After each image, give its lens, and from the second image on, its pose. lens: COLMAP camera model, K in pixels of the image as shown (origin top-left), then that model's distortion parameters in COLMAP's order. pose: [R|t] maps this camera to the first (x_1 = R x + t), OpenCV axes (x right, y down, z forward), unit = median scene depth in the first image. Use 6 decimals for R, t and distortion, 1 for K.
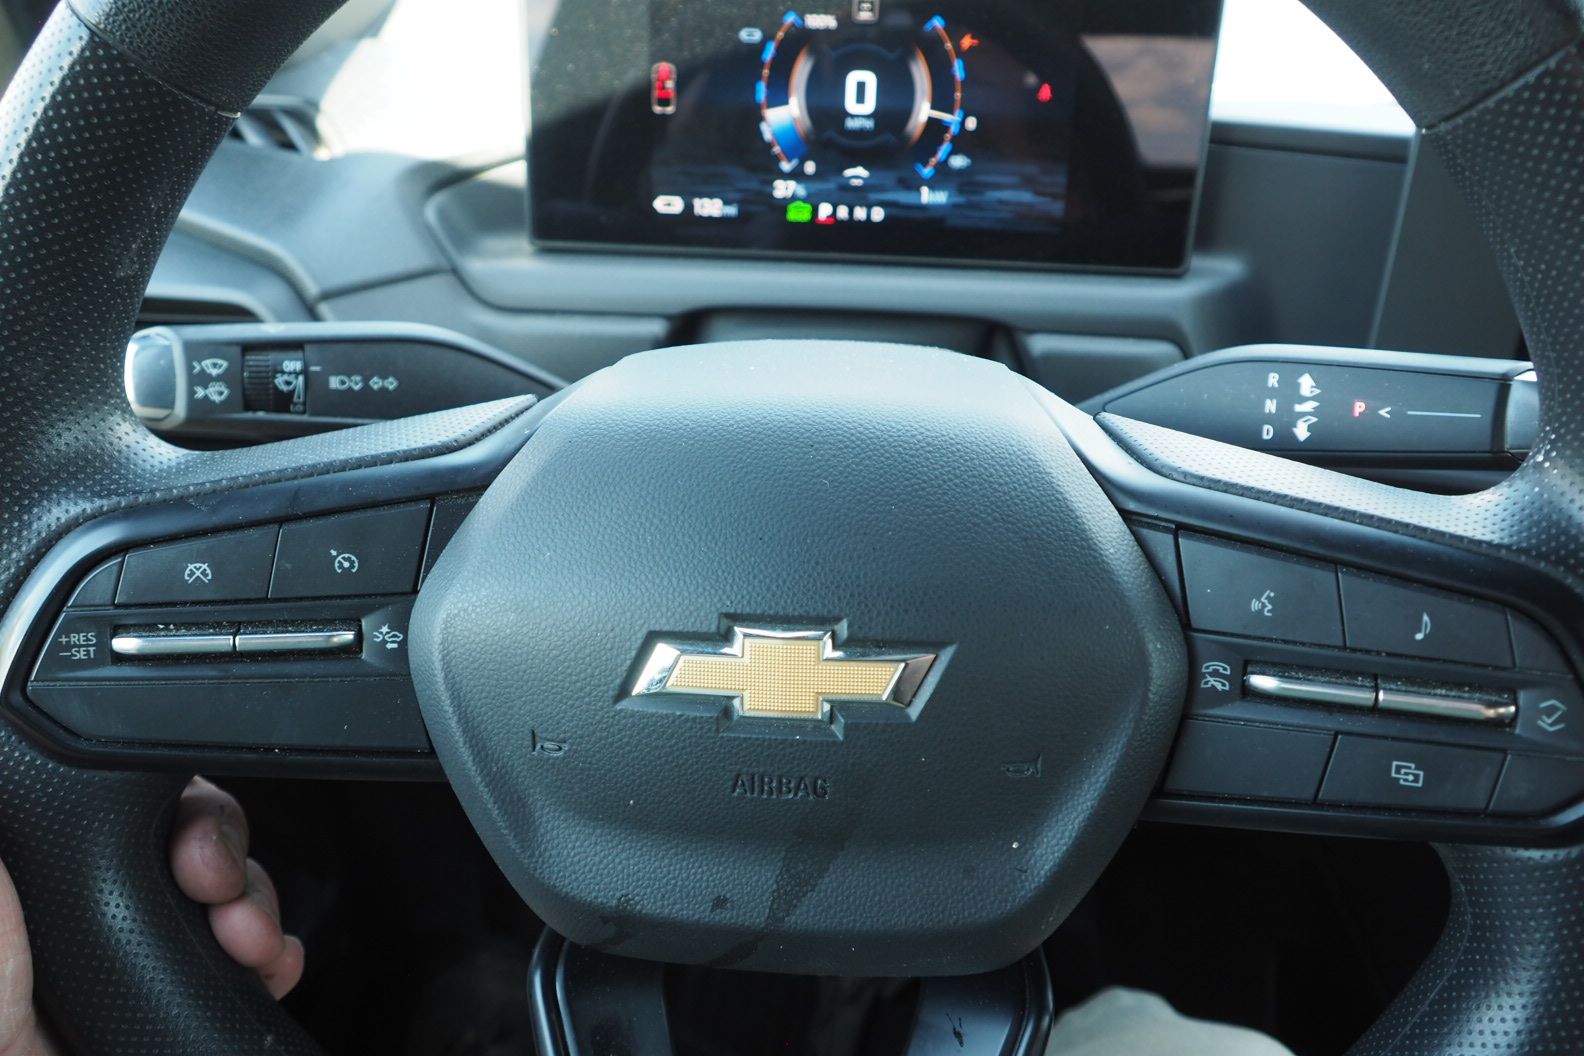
lens RADIAL K [[1130.5, 0, 785.6], [0, 1130.5, 515.2], [0, 0, 1]] dist [-0.025542, 0.012034]
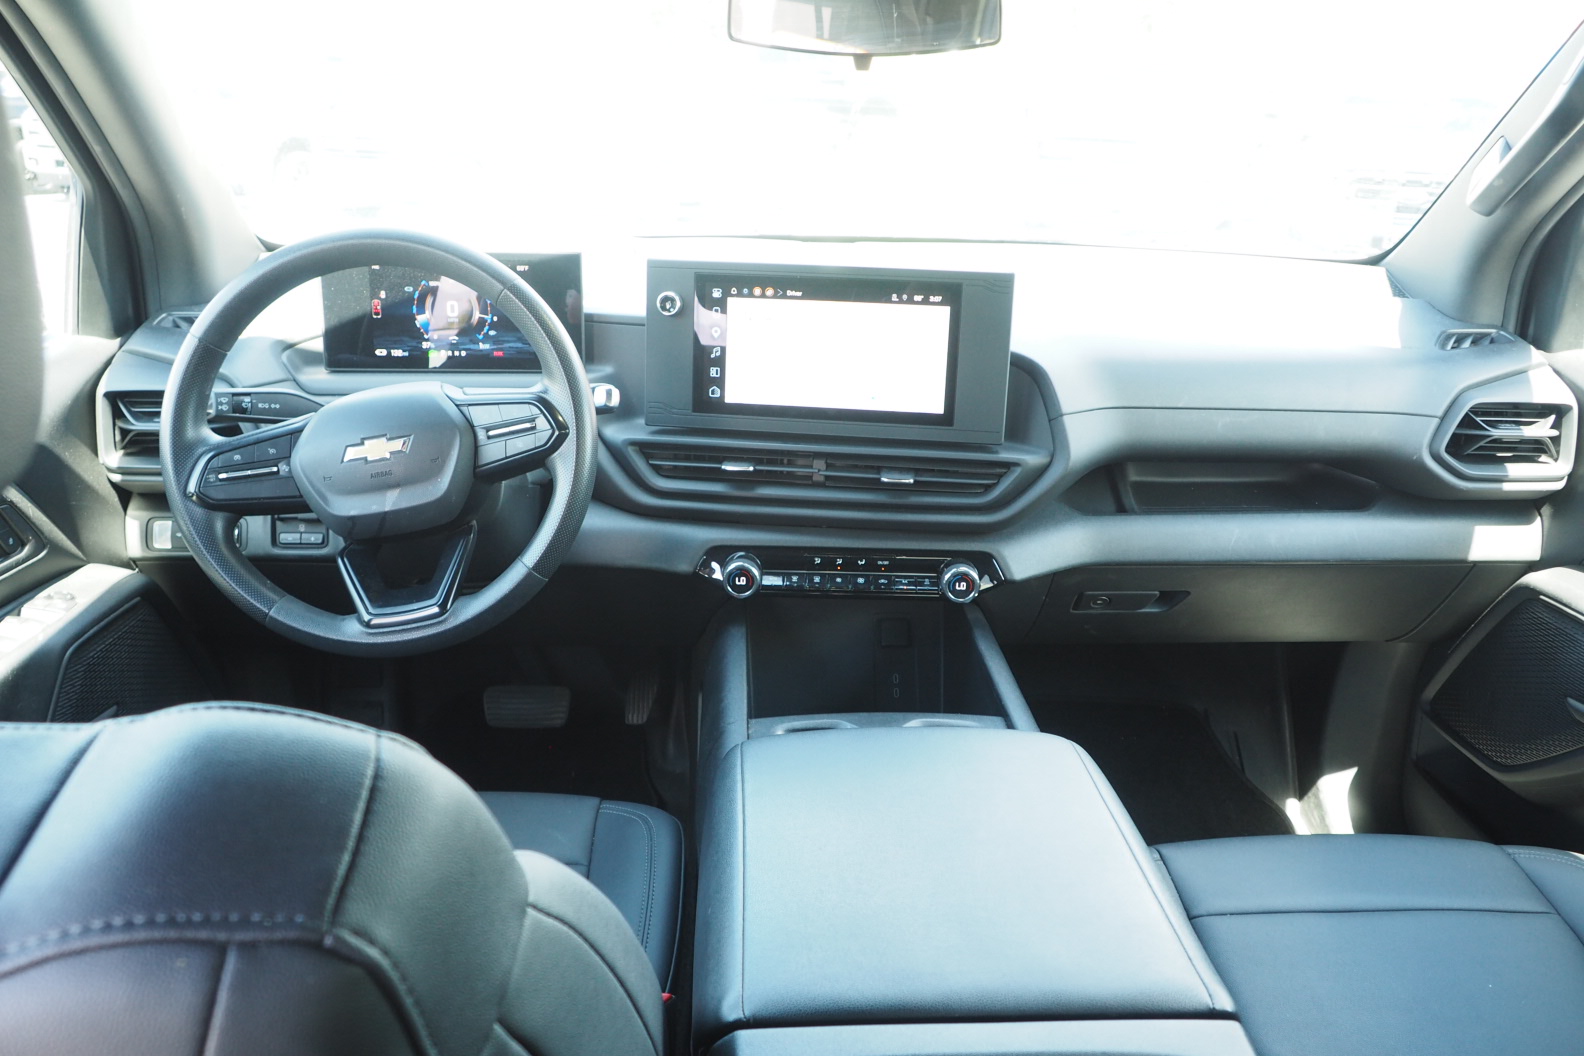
lens RADIAL K [[1244.7, 0, 789.4], [0, 1244.7, 530.1], [0, 0, 1]] dist [-0.017724, 0.011213]
pose [[0.990598, -0.049009, 0.127723, 0.447783], [0.063829, 0.991353, -0.114650, 0.521330], [-0.121000, 0.121725, 0.985161, -1.893054]]
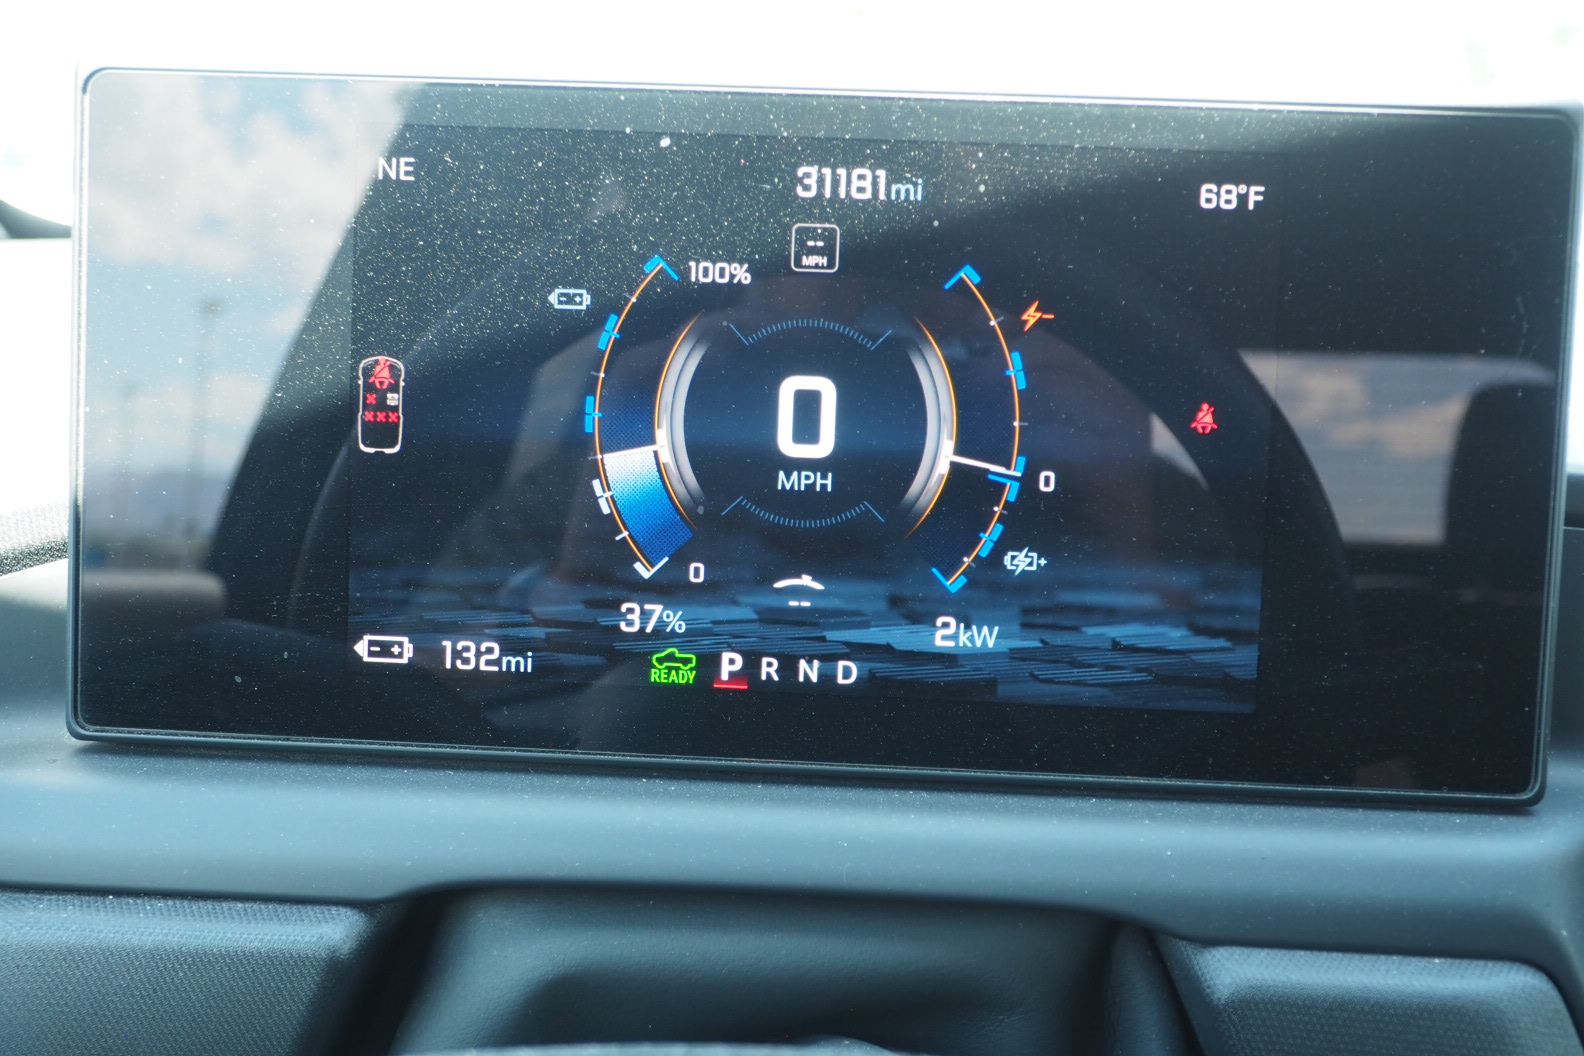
lens RADIAL K [[1702.4, 0, 769.8], [0, 1702.4, 580.7], [0, 0, 1]] dist [-0.003550, 0.000000]
pose [[0.999303, 0.006311, 0.036783, 0.026011], [0.004953, 0.954455, -0.298314, -0.101247], [-0.036990, 0.298288, 0.953759, 0.348532]]
